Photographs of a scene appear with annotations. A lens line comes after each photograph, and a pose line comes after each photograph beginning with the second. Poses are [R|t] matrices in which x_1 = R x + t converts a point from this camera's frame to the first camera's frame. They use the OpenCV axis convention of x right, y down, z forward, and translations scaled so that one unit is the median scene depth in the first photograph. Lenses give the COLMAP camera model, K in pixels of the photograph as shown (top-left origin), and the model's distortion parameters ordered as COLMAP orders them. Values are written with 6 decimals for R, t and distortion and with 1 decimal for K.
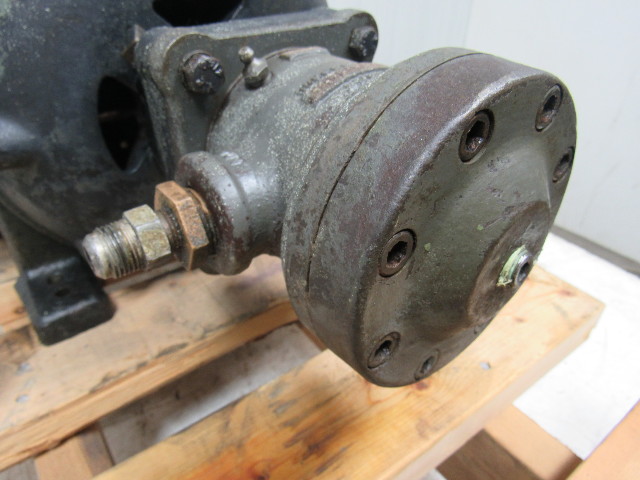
lens RADIAL K [[456.8, 0, 320.2], [0, 456.8, 239.1], [0, 0, 1]] dist [-0.015787, 0.000177]
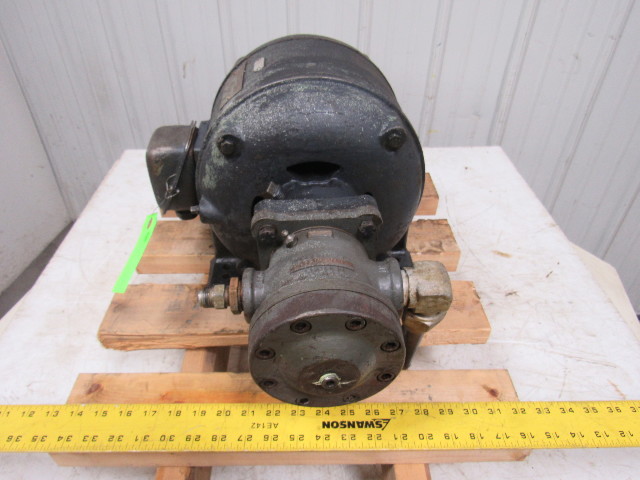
lens RADIAL K [[456.8, 0, 318.0], [0, 456.8, 243.3], [0, 0, 1]] dist [-0.015787, 0.000177]
pose [[0.816715, 0.355742, -0.454340, 0.731291], [-0.319113, 0.934449, 0.158027, -0.567992], [0.480774, 0.015922, 0.876700, -0.628018]]
